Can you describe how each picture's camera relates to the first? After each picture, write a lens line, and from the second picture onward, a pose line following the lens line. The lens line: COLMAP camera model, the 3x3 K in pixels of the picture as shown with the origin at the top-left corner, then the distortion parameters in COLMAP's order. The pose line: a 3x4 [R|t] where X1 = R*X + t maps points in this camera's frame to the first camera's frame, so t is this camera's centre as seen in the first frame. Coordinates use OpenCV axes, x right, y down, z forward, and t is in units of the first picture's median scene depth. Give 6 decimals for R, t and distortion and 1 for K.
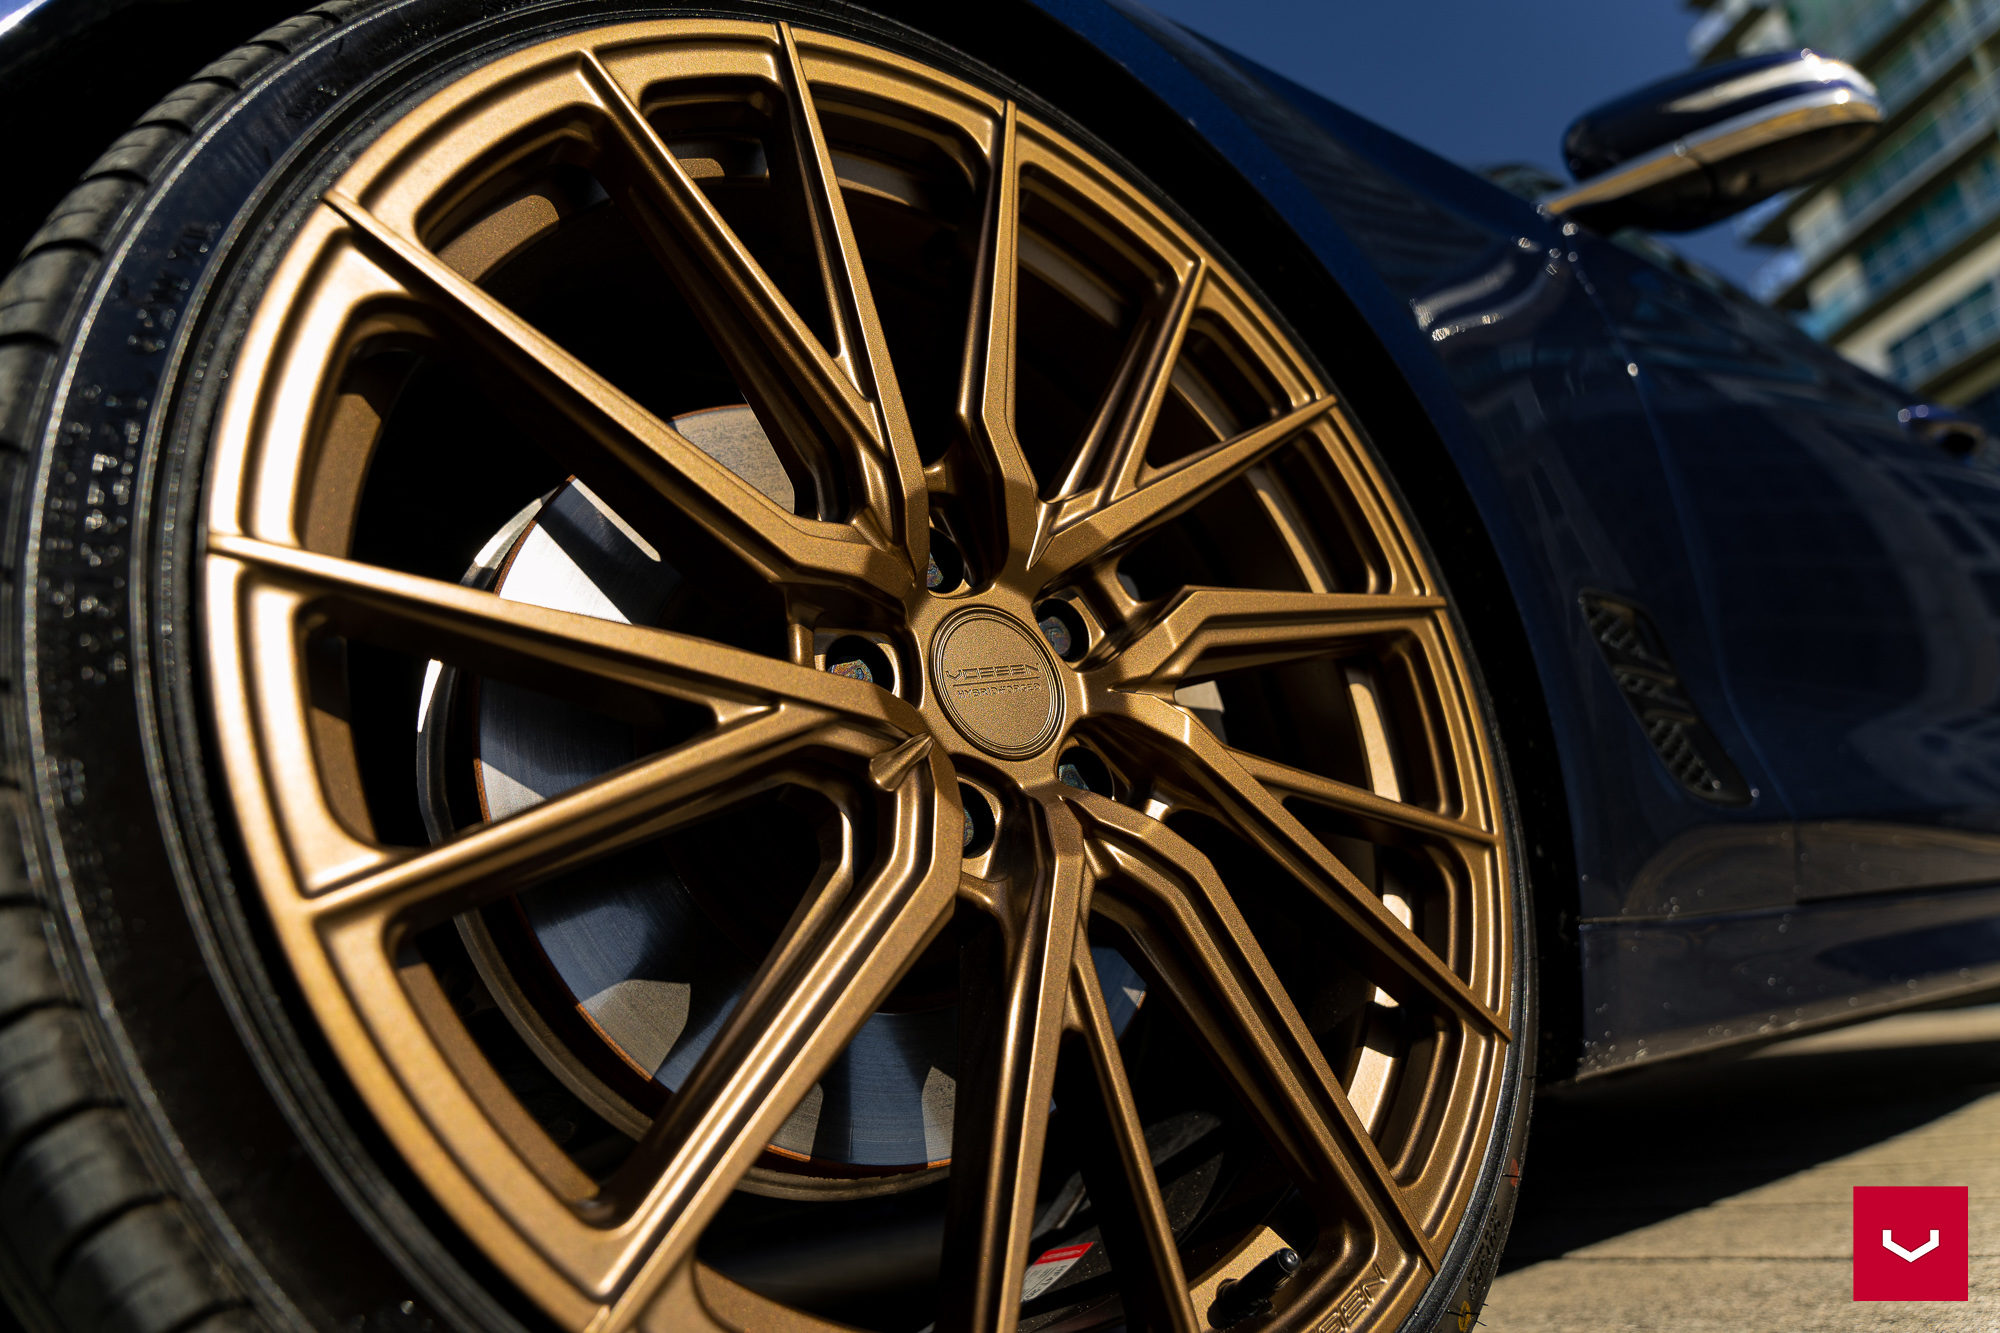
lens RADIAL K [[1385.7, 0, 1000.0], [0, 1385.7, 666.5], [0, 0, 1]] dist [0.001260, 0.001502]
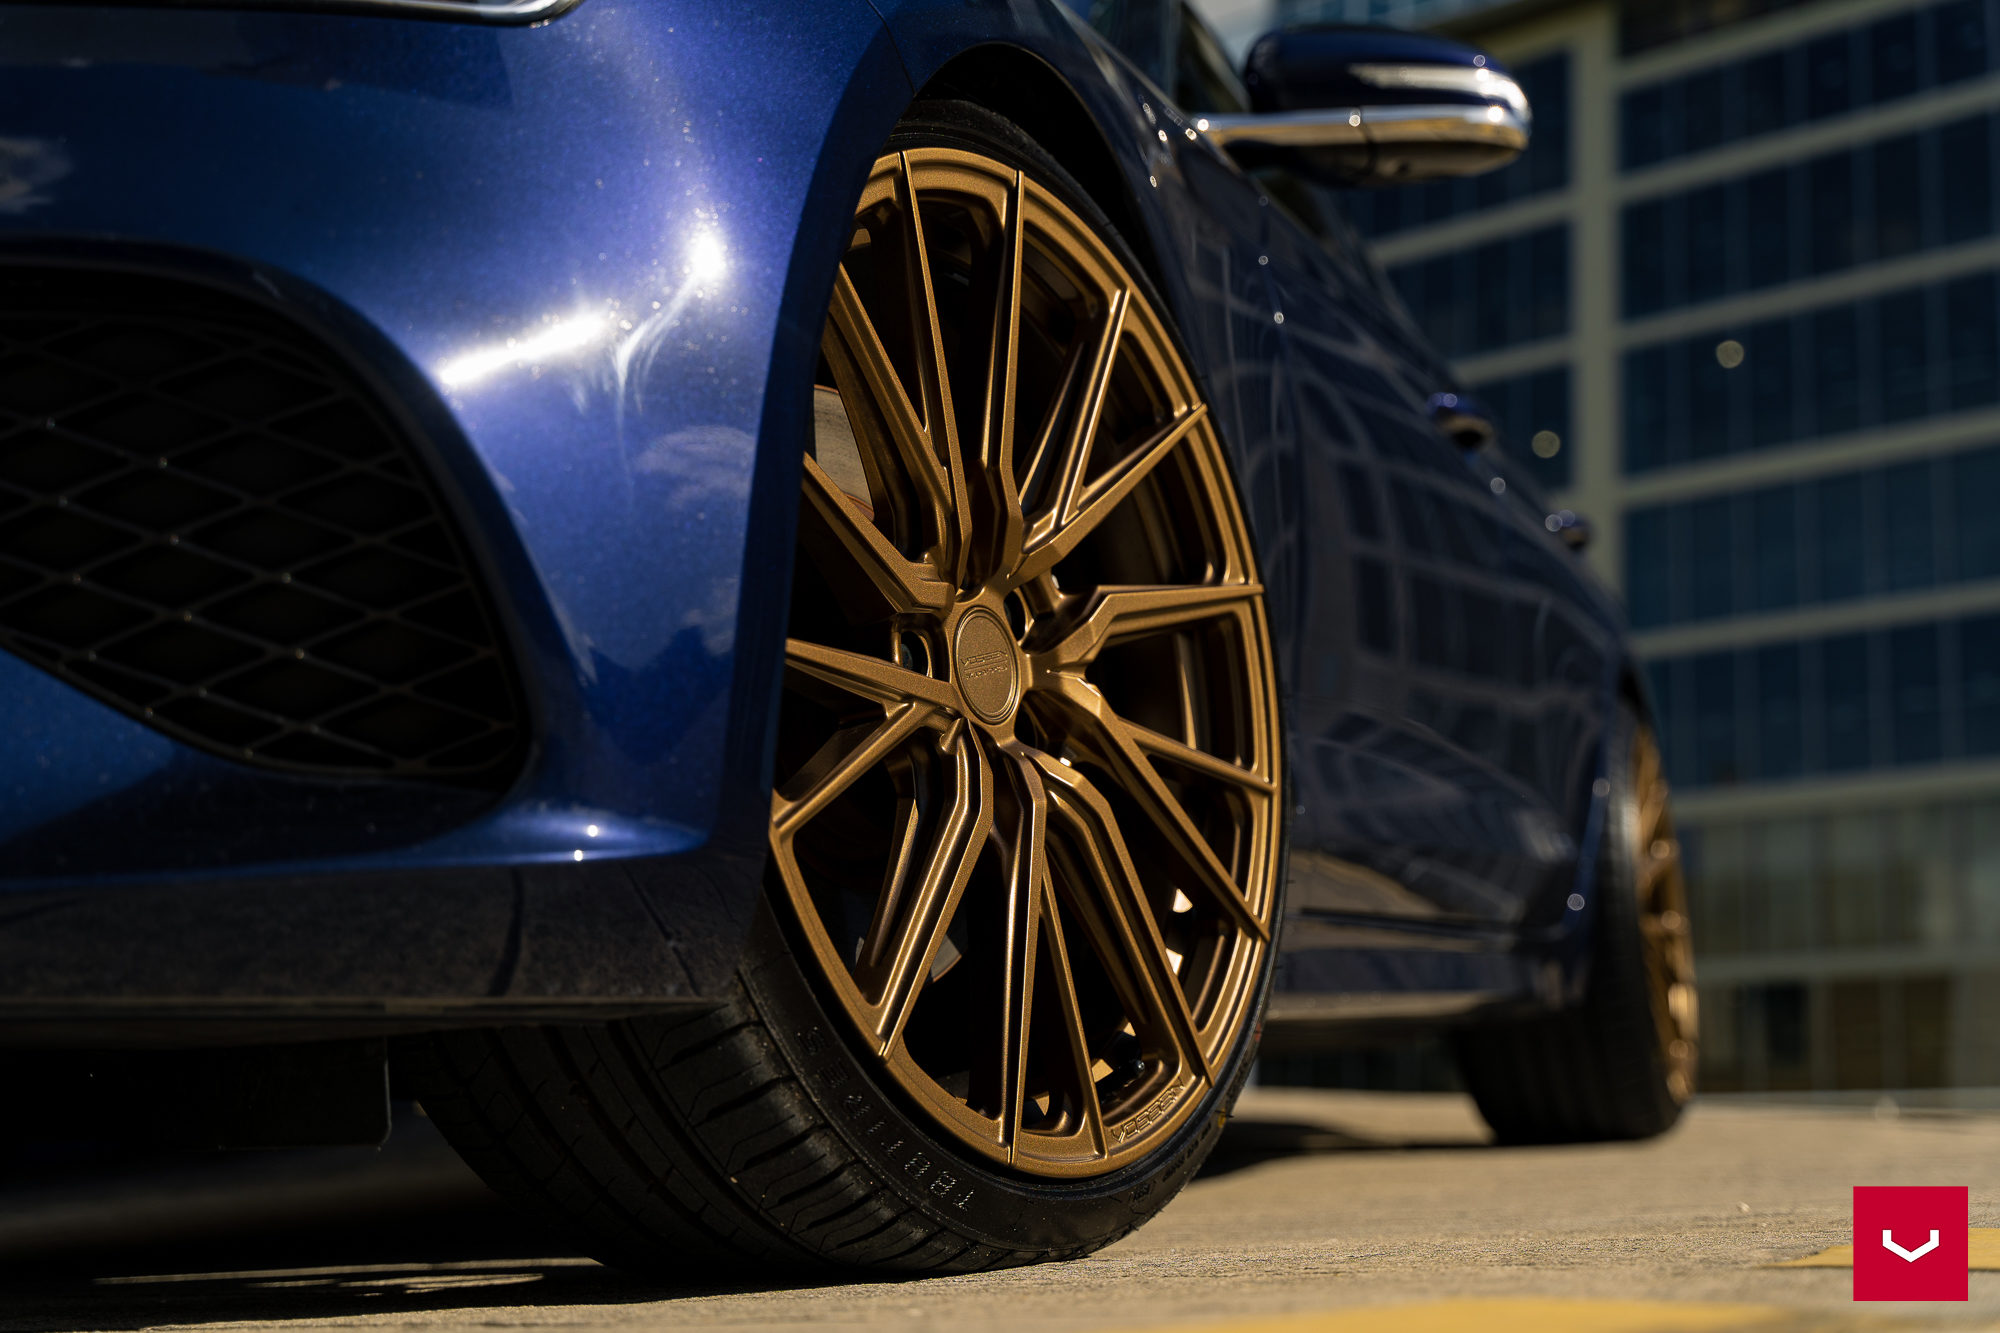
lens RADIAL K [[2880.8, 0, 1000.0], [0, 2880.8, 666.5], [0, 0, 1]] dist [0.020306, 0.007479]
pose [[0.935913, 0.099655, 0.337840, -0.905674], [-0.159316, 0.975191, 0.153693, -0.407523], [-0.314142, -0.197666, 0.928570, -1.573507]]
